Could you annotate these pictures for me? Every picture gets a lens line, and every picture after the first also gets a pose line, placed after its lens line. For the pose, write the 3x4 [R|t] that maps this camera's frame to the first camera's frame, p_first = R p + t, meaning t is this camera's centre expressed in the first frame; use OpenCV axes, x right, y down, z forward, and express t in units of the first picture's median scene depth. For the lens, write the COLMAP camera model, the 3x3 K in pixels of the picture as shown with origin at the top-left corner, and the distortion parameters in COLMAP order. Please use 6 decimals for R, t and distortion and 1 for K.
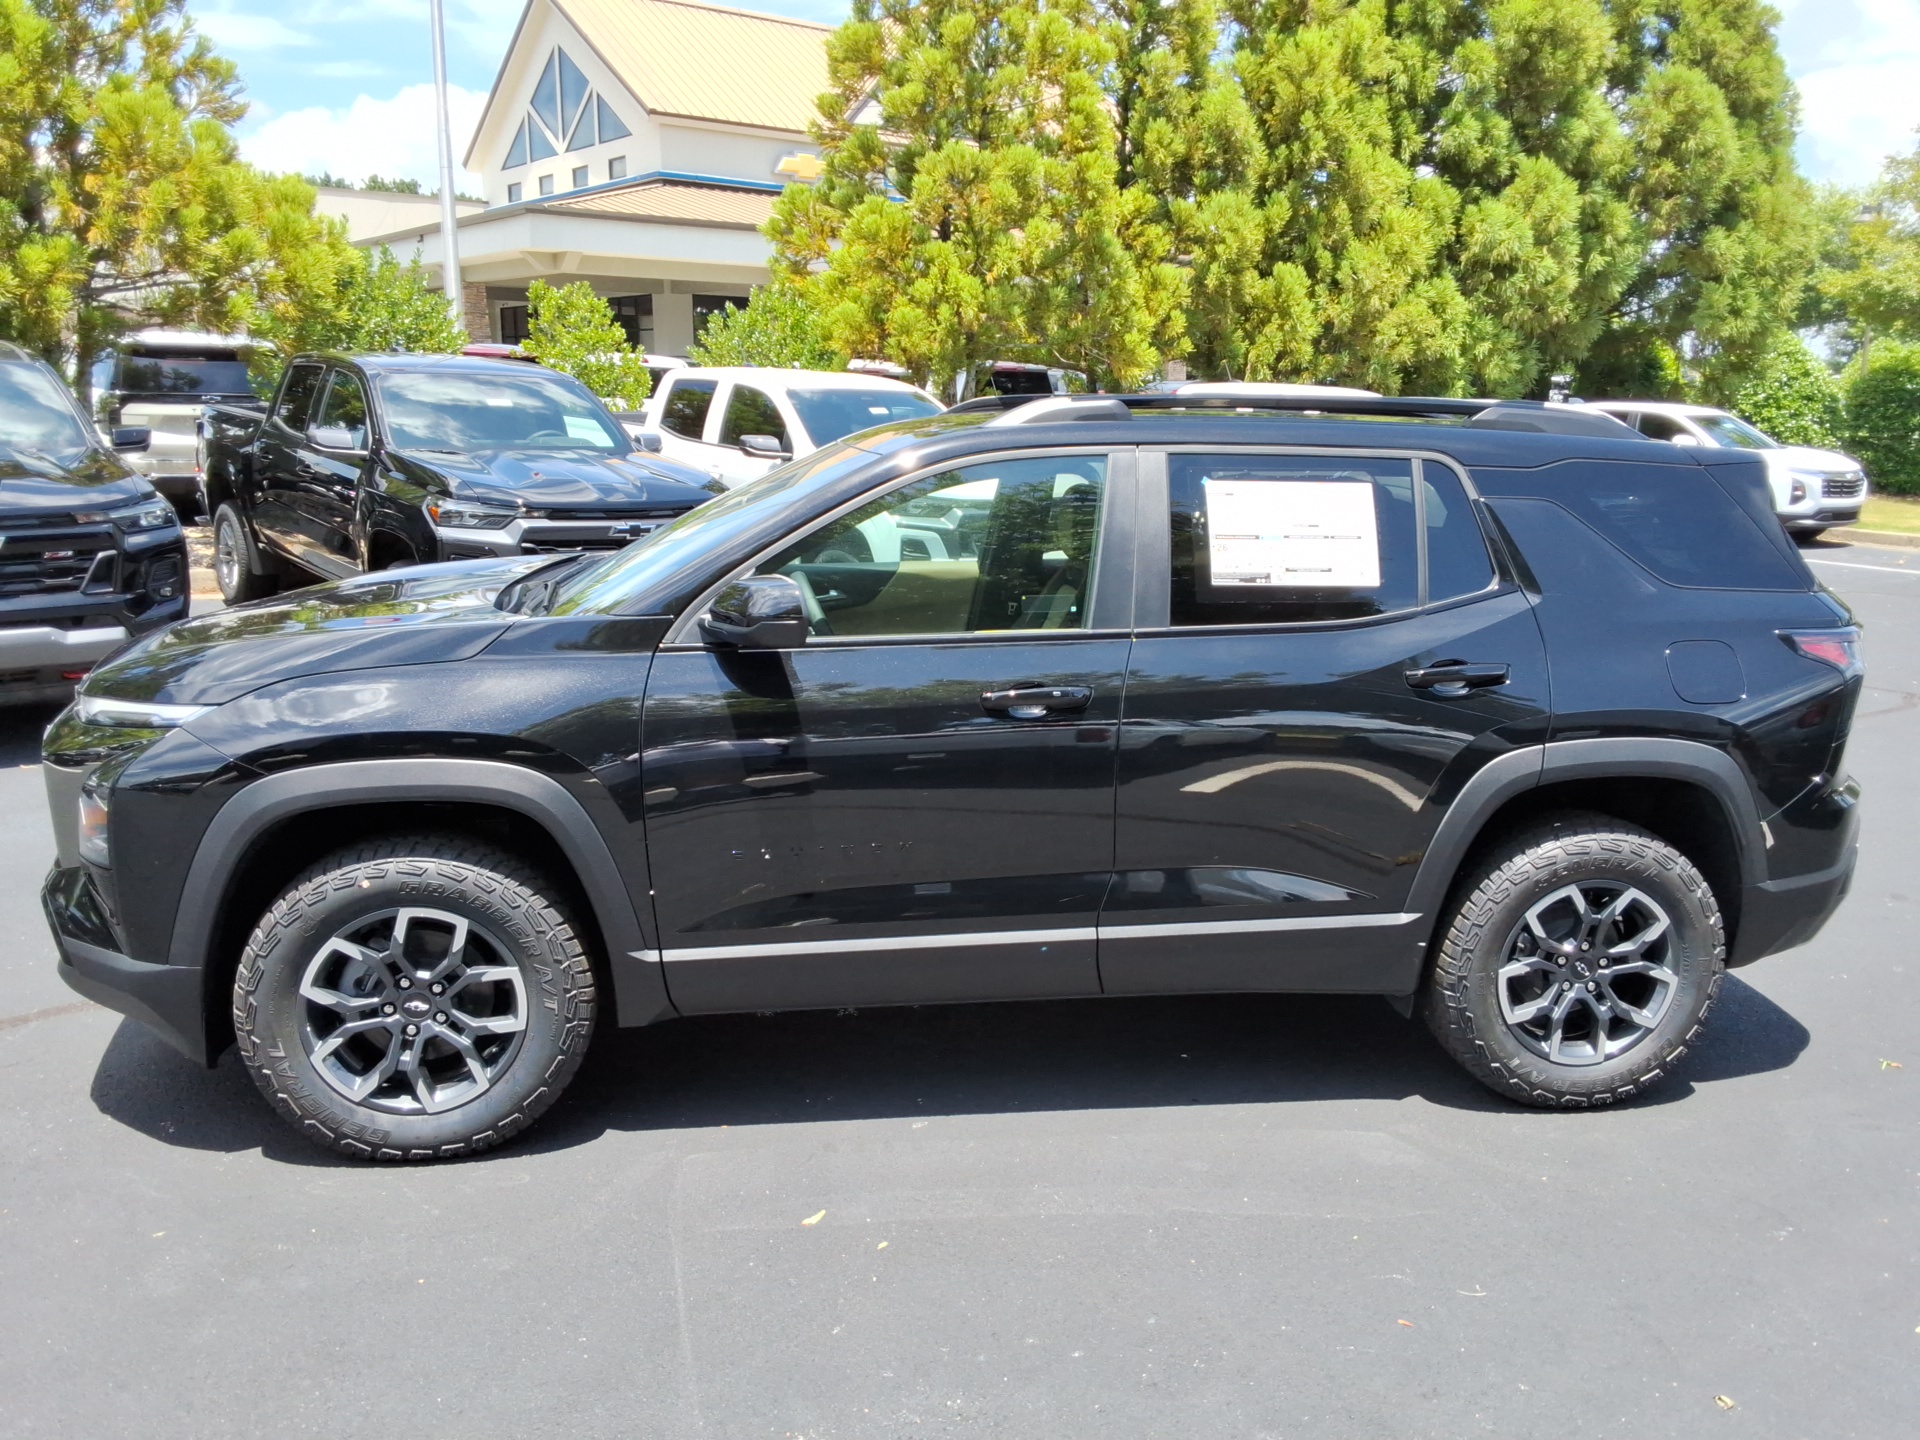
lens RADIAL K [[1550.4, 0, 954.3], [0, 1550.4, 707.2], [0, 0, 1]] dist [0.086156, -0.136246]
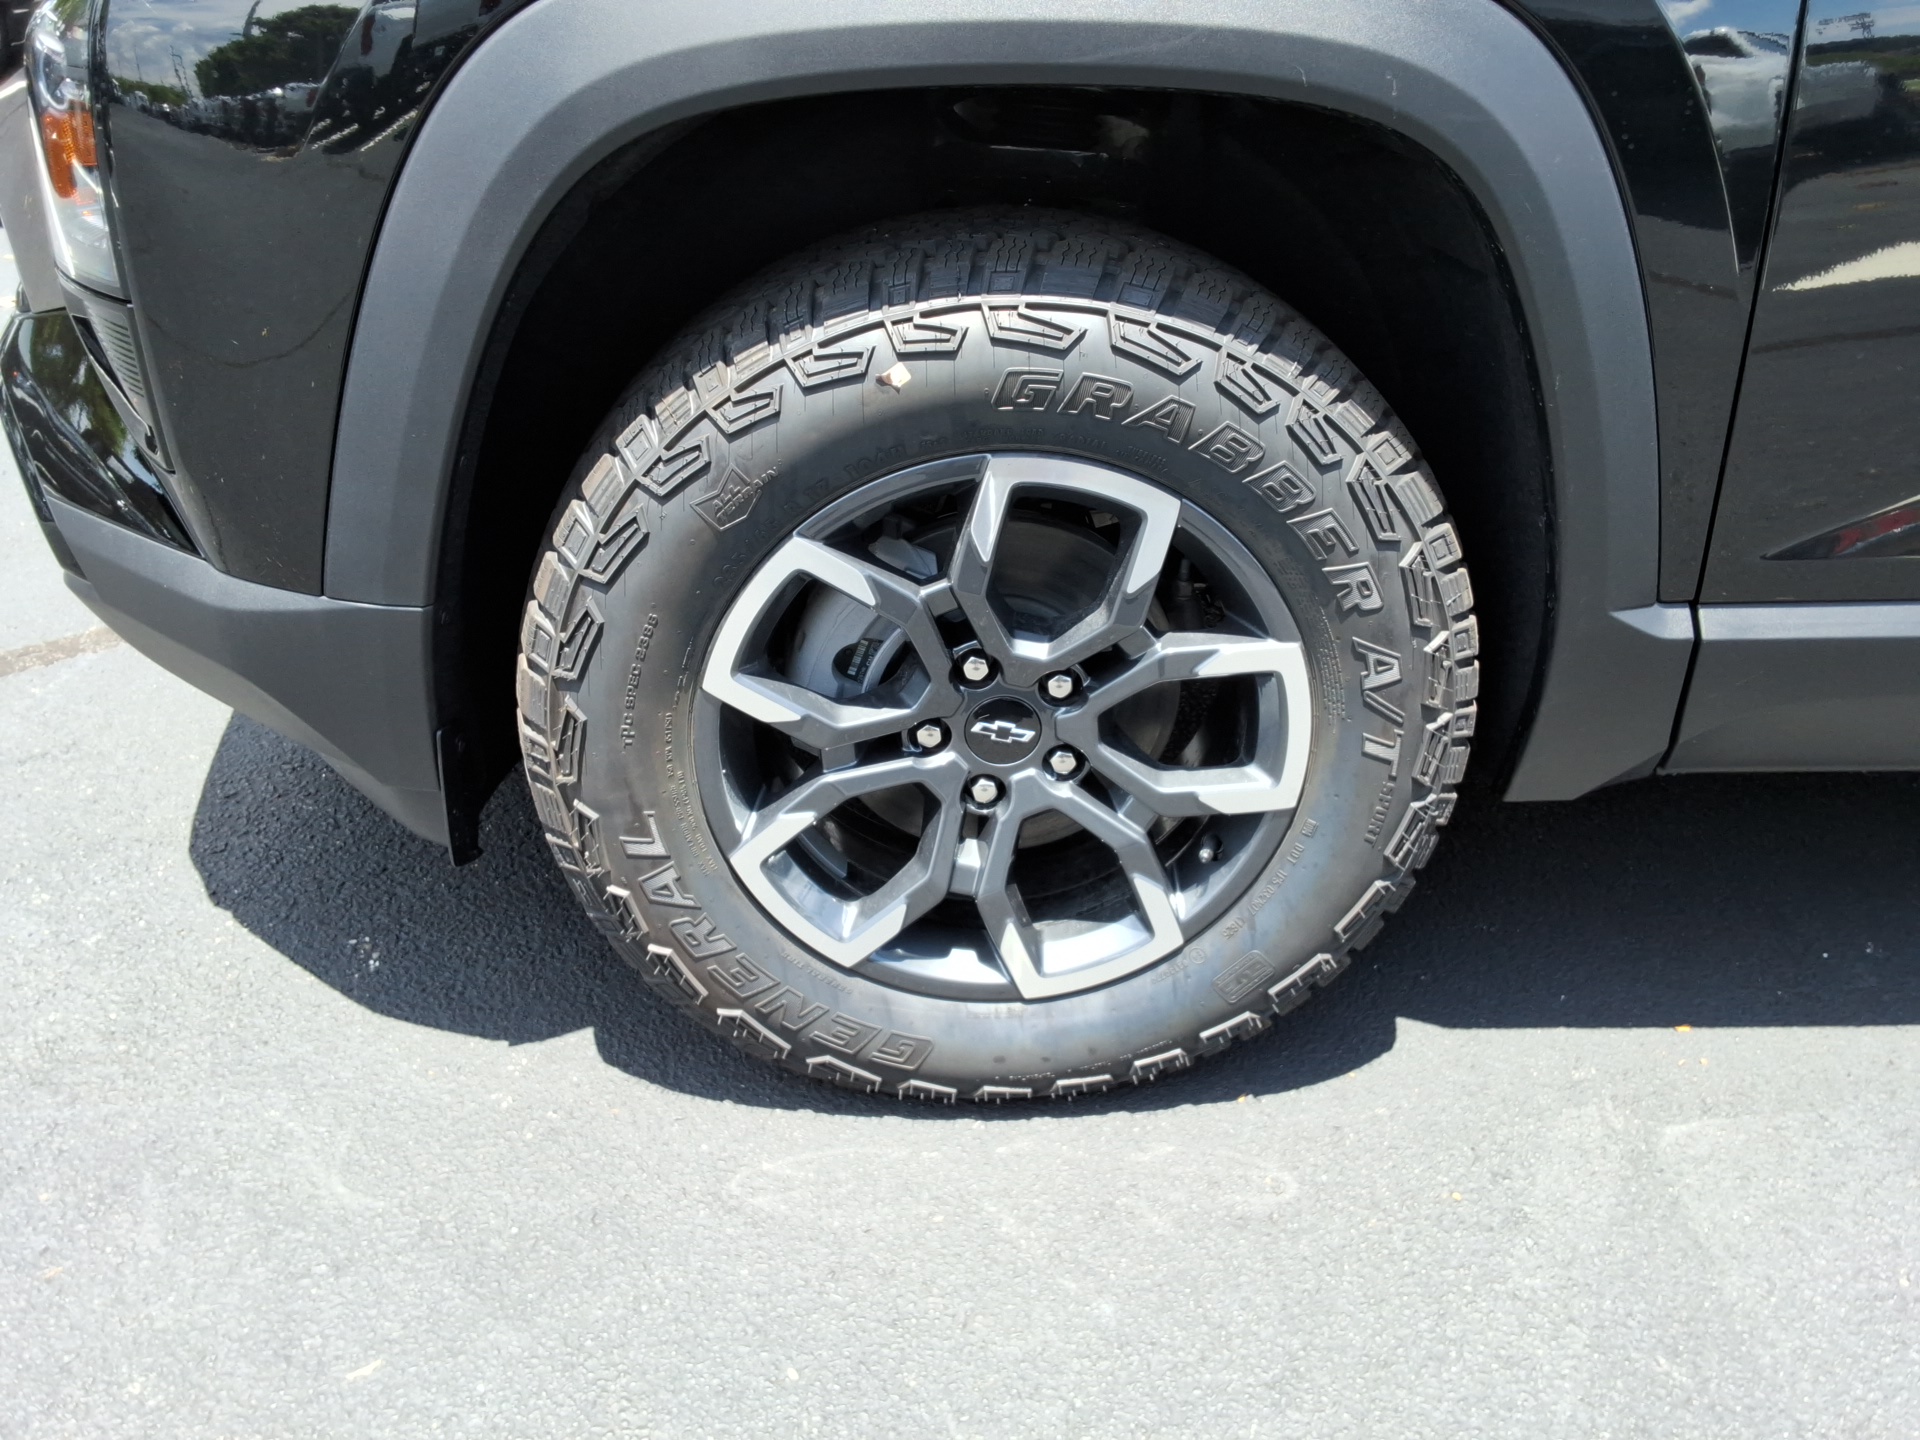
lens RADIAL K [[1509.6, 0, 973.9], [0, 1509.6, 711.9], [0, 0, 1]] dist [0.058358, -0.002530]
pose [[0.996356, 0.048646, -0.070062, -0.327818], [-0.027082, 0.959339, 0.280956, 0.089467], [0.080881, -0.278034, 0.957160, 0.670936]]
